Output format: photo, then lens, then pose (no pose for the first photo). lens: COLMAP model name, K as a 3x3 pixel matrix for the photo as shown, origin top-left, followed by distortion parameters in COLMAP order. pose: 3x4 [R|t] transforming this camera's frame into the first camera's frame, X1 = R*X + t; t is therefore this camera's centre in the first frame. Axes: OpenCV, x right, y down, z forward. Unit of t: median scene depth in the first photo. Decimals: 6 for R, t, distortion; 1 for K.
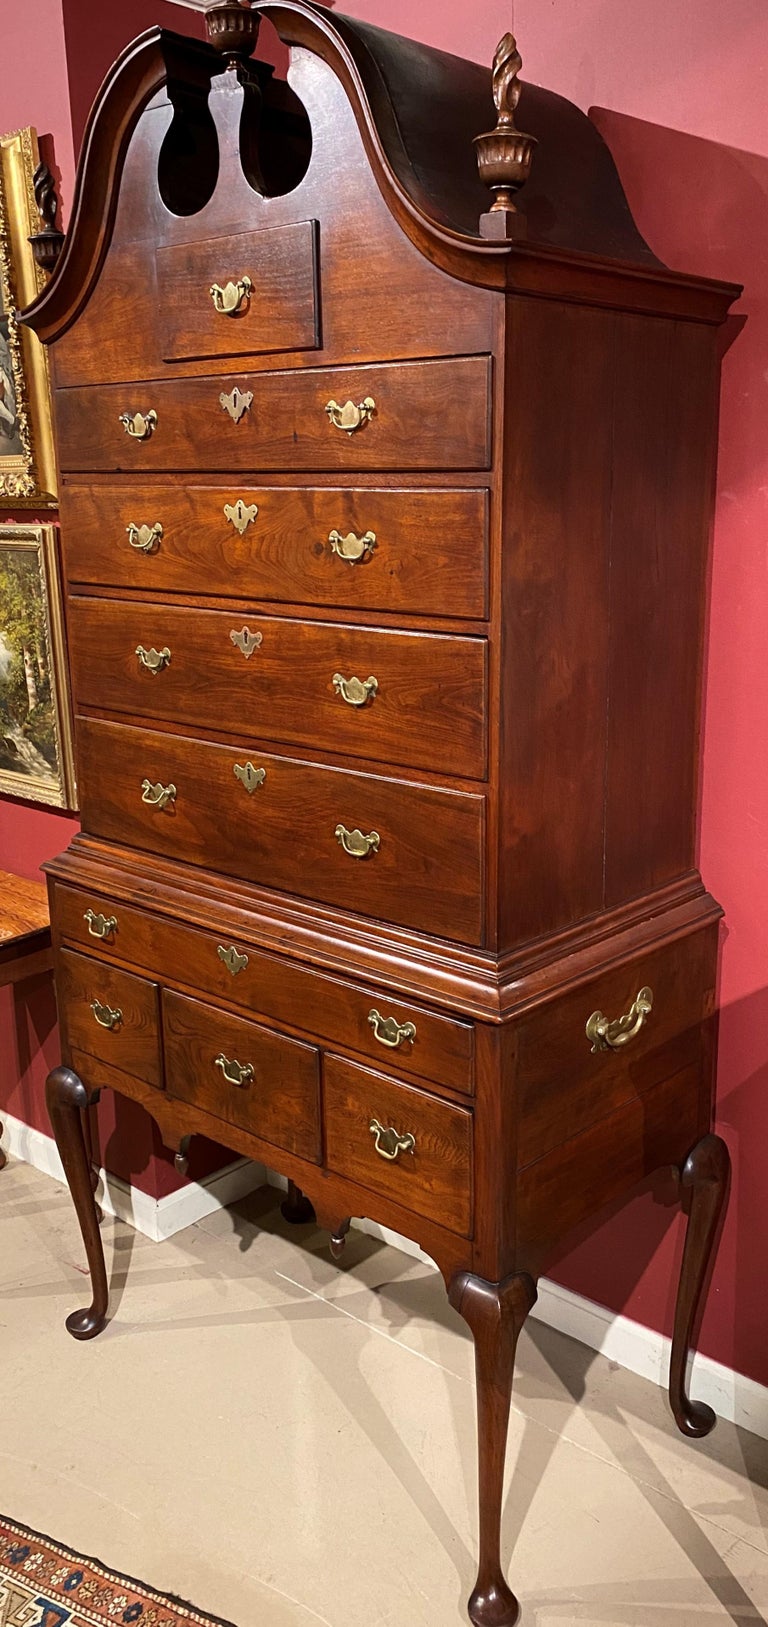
lens RADIAL K [[1256.5, 0, 476.6], [0, 1256.5, 806.1], [0, 0, 1]] dist [0.098693, -0.211163]
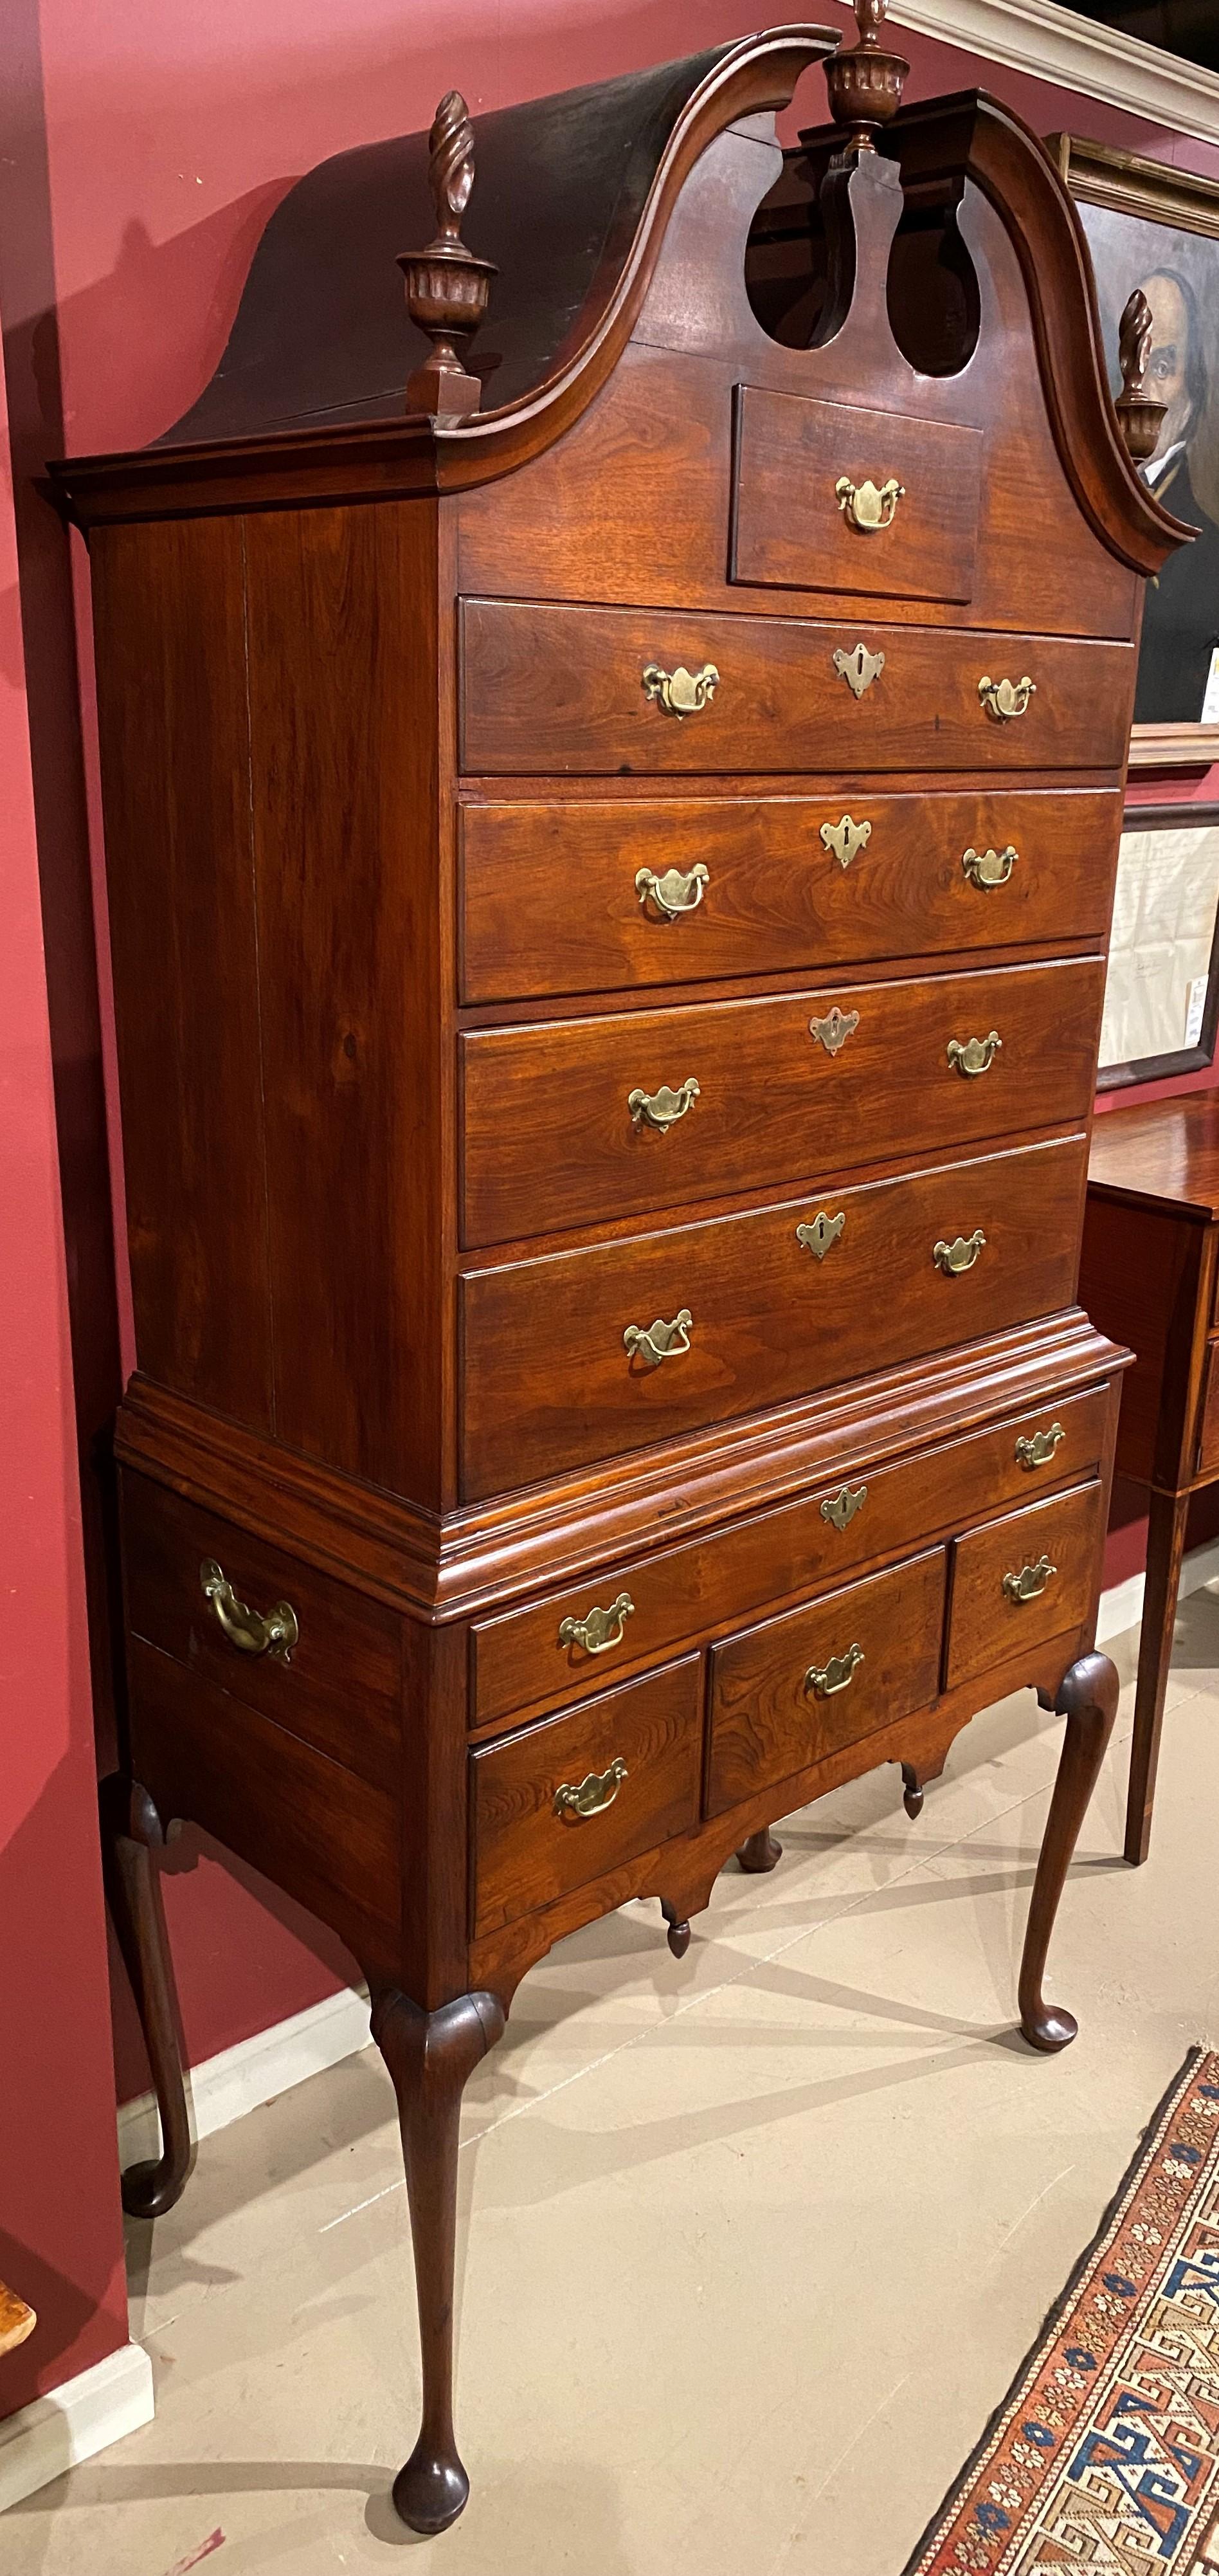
lens RADIAL K [[1889.3, 0, 609.5], [0, 1889.3, 1288.0], [0, 0, 1]] dist [0.131771, -0.311087]
pose [[0.124893, -0.282585, 0.951077, -1.231267], [0.227359, 0.941226, 0.249802, -0.290166], [-0.965769, 0.185037, 0.181800, 0.998638]]
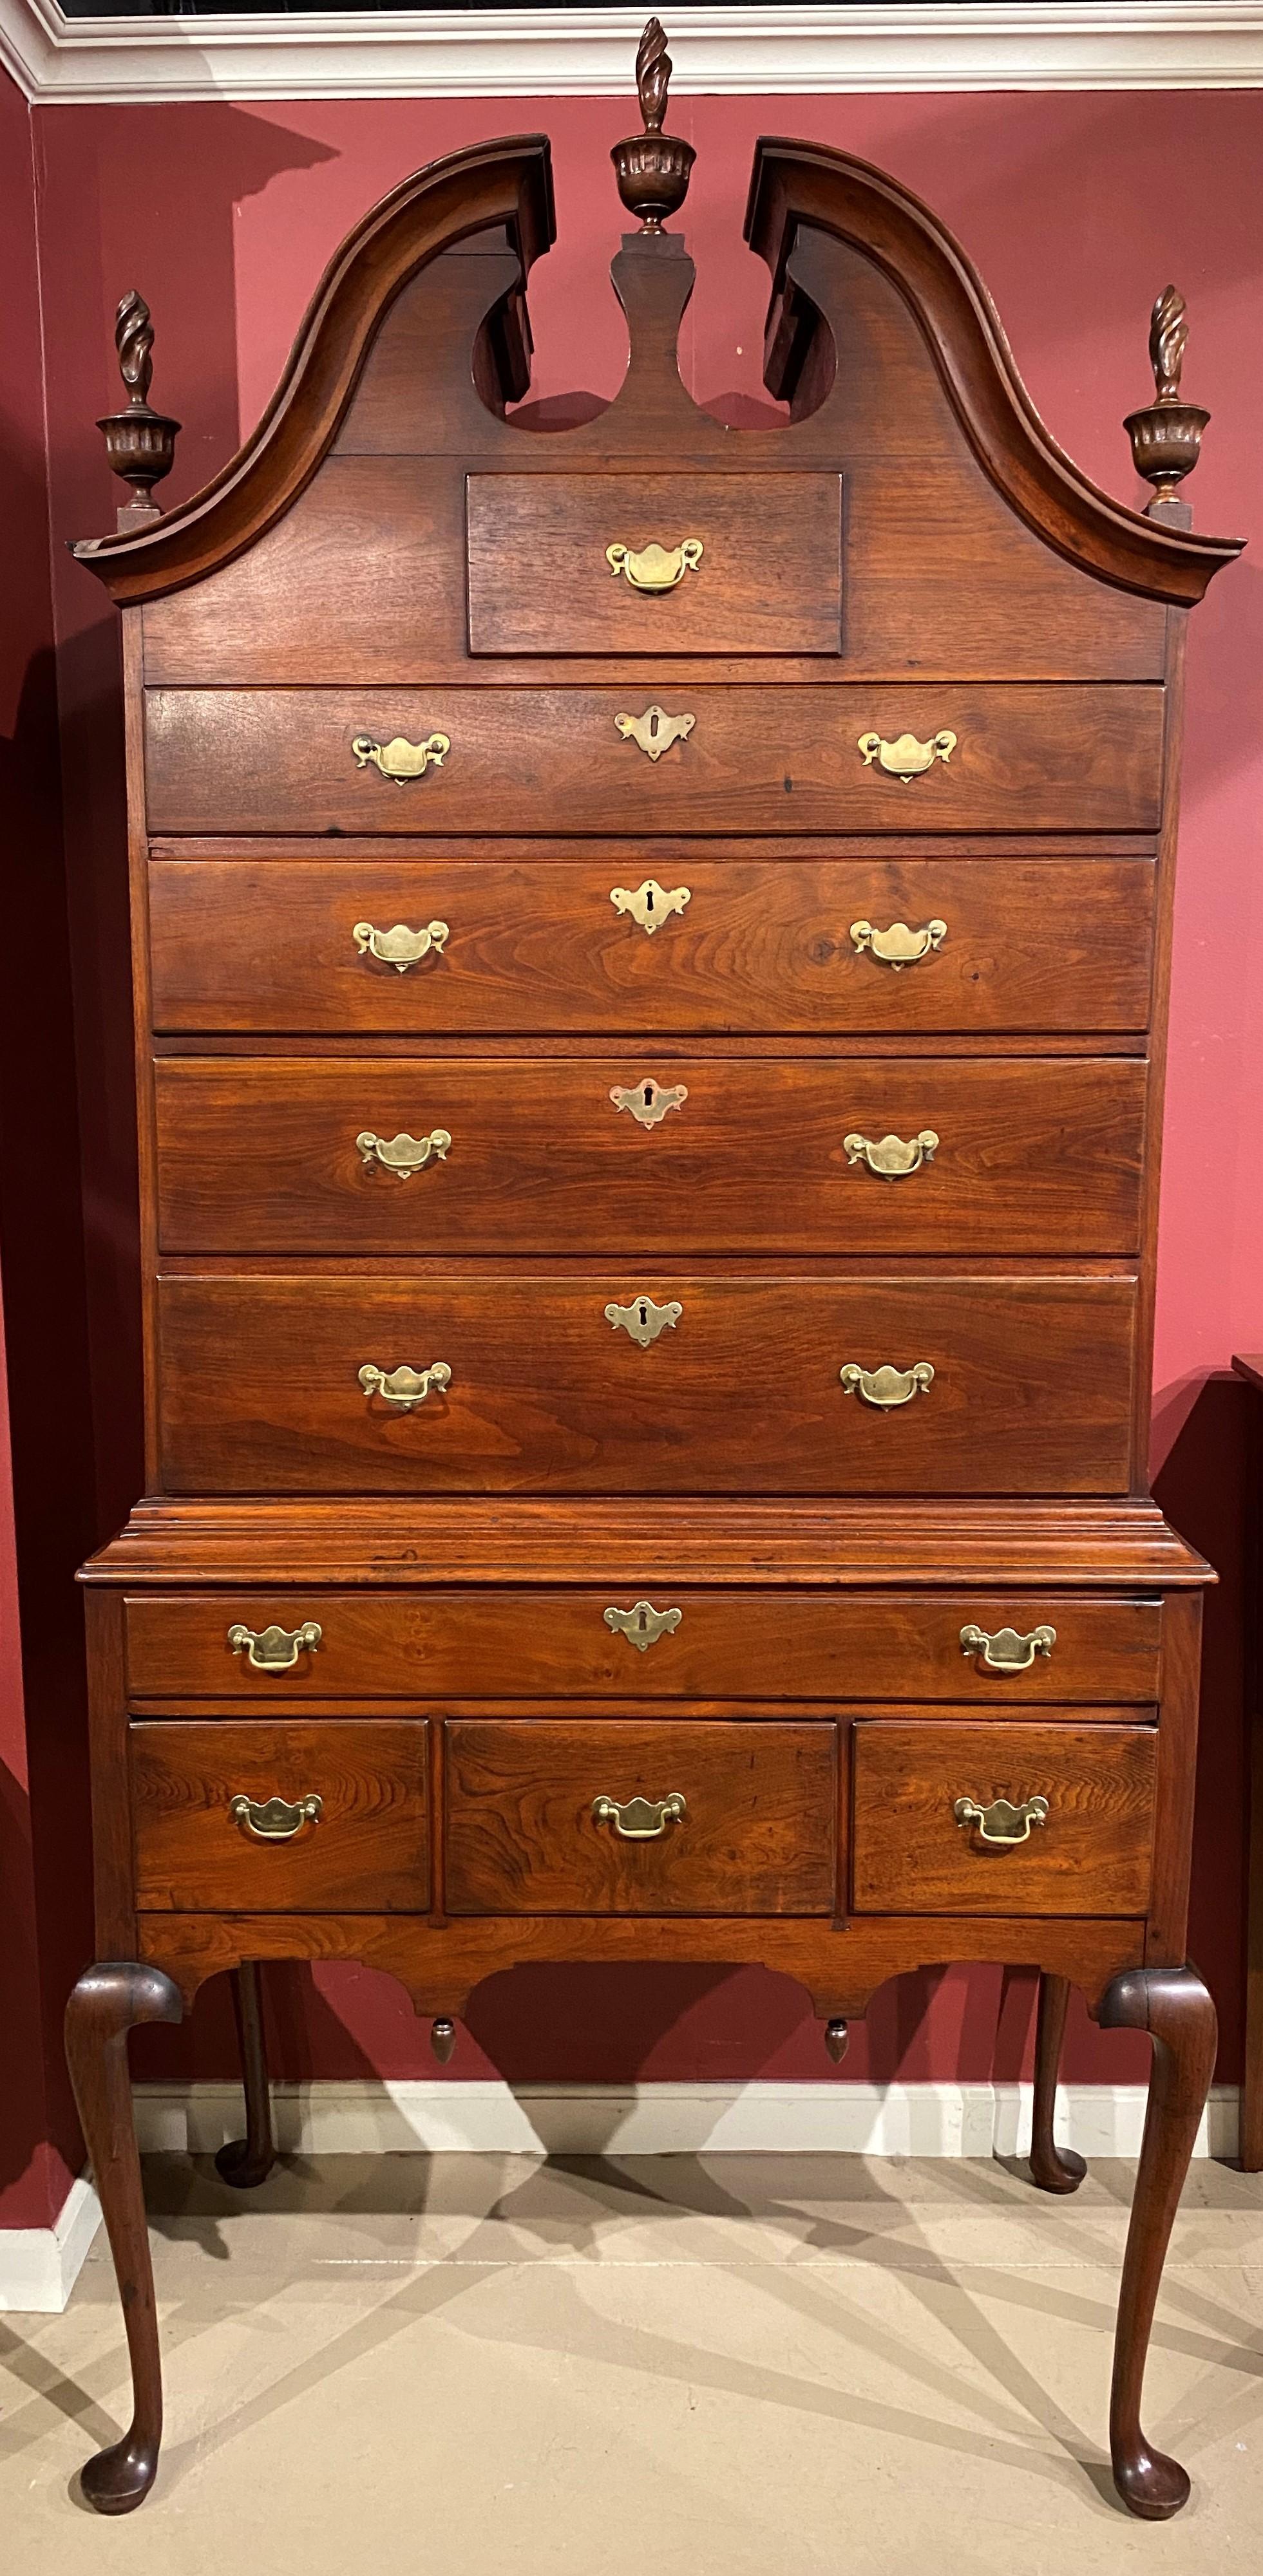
lens RADIAL K [[1866.8, 0, 631.5], [0, 1866.8, 1288.0], [0, 0, 1]] dist [0.089476, -0.158537]
pose [[0.778086, -0.089575, 0.621738, -0.810875], [0.156470, 0.986220, -0.053731, 0.010324], [-0.608357, 0.139090, 0.781380, 0.301135]]
